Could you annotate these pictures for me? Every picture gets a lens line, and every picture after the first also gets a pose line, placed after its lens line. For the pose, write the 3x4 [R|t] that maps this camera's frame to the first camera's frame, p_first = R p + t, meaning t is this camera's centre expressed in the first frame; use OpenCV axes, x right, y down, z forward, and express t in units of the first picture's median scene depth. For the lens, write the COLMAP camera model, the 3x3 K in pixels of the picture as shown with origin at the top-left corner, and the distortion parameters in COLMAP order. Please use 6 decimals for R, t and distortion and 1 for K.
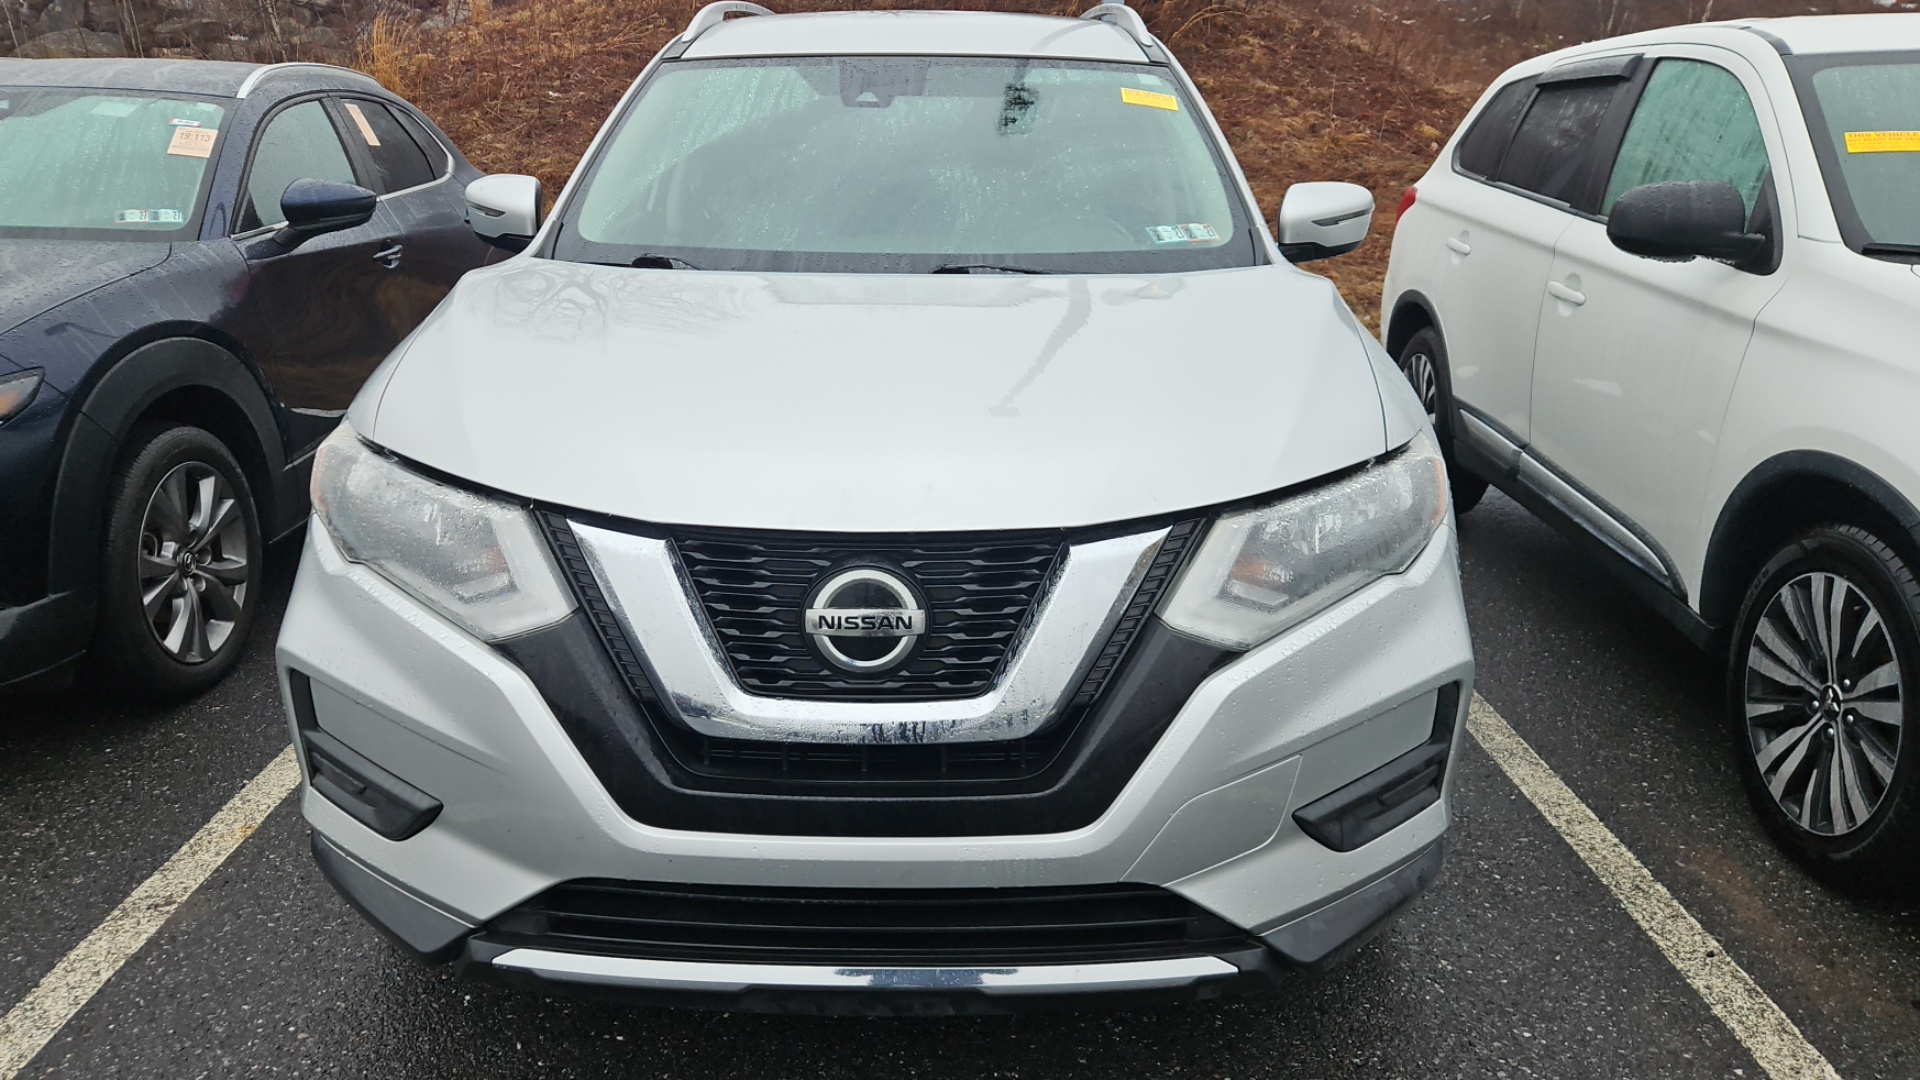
lens RADIAL K [[1367.6, 0, 960.0], [0, 1367.6, 540.0], [0, 0, 1]] dist [0.053411, -0.001585]
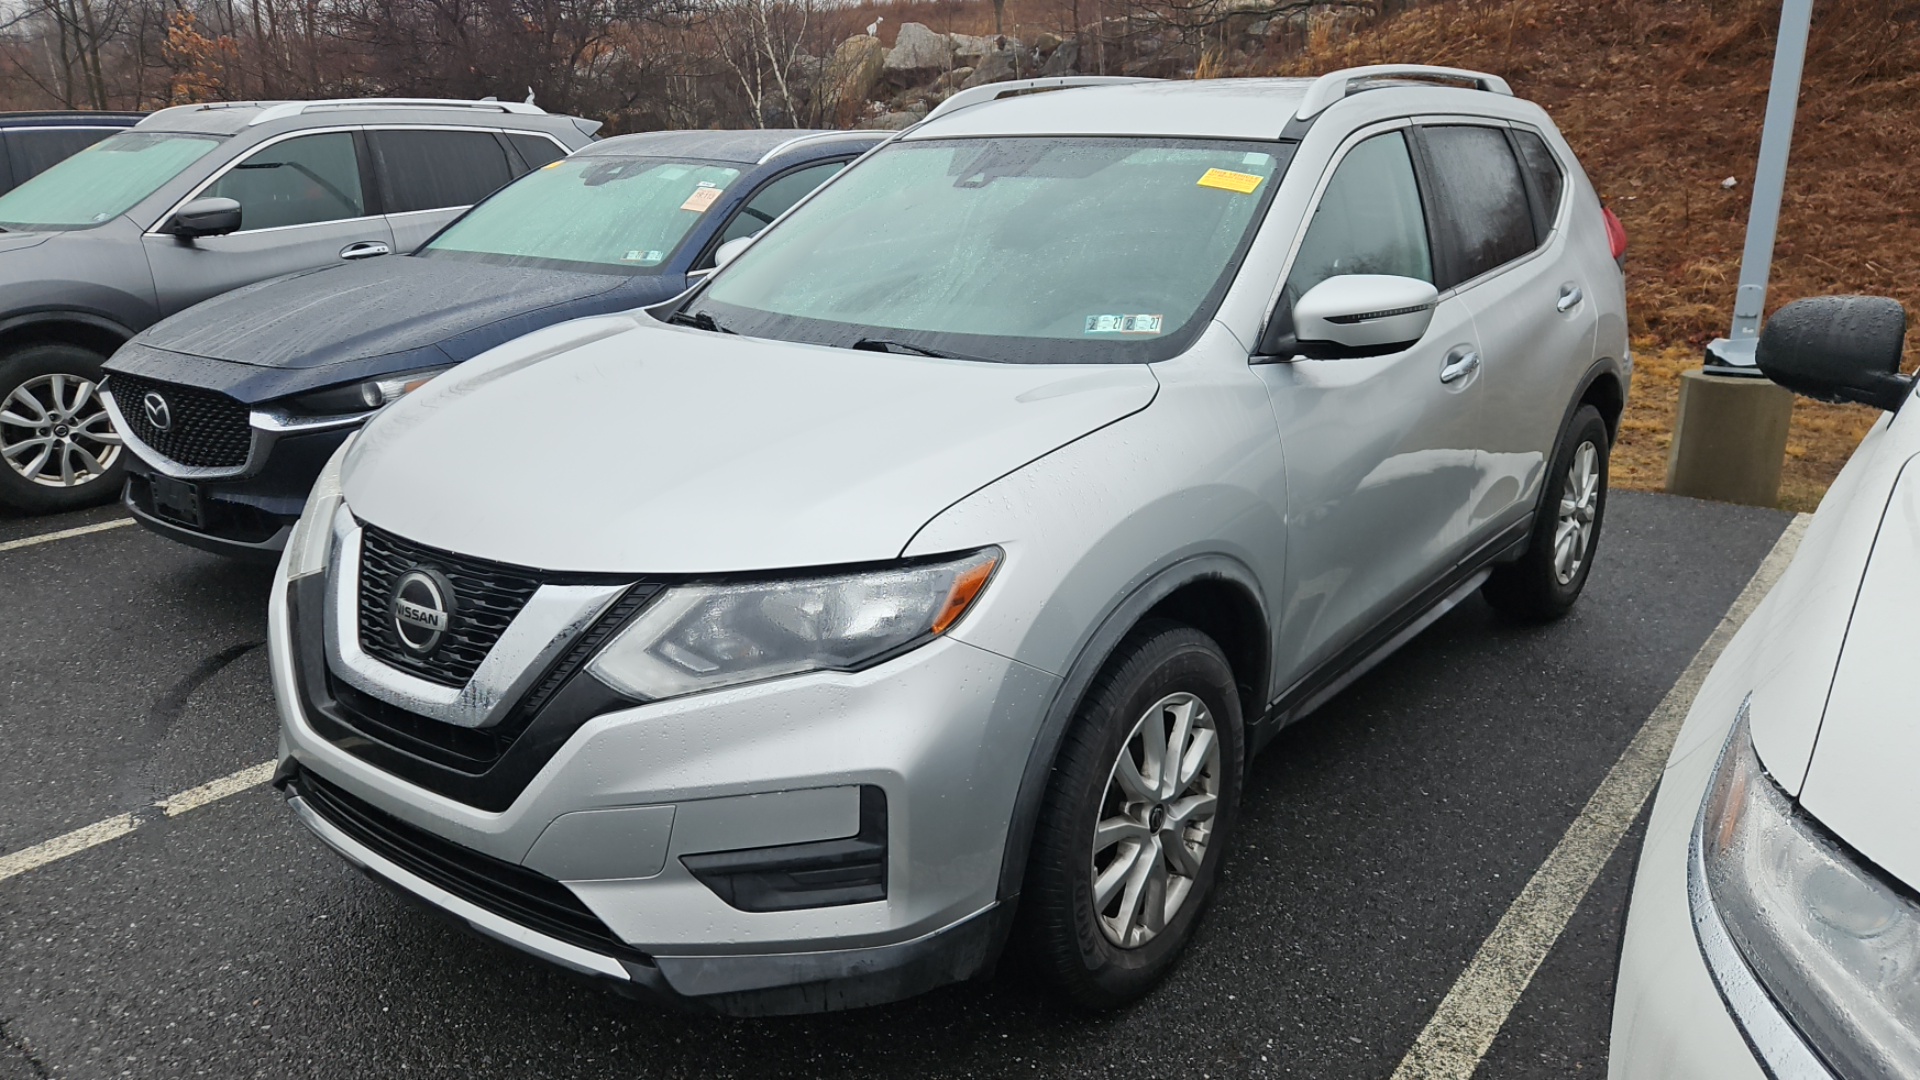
lens RADIAL K [[1391.6, 0, 960.0], [0, 1391.6, 540.0], [0, 0, 1]] dist [0.081234, -0.001238]
pose [[0.804276, 0.156687, -0.573227, 1.040880], [-0.164468, 0.985625, 0.038653, -0.137818], [0.571043, 0.063190, 0.818485, 0.177545]]
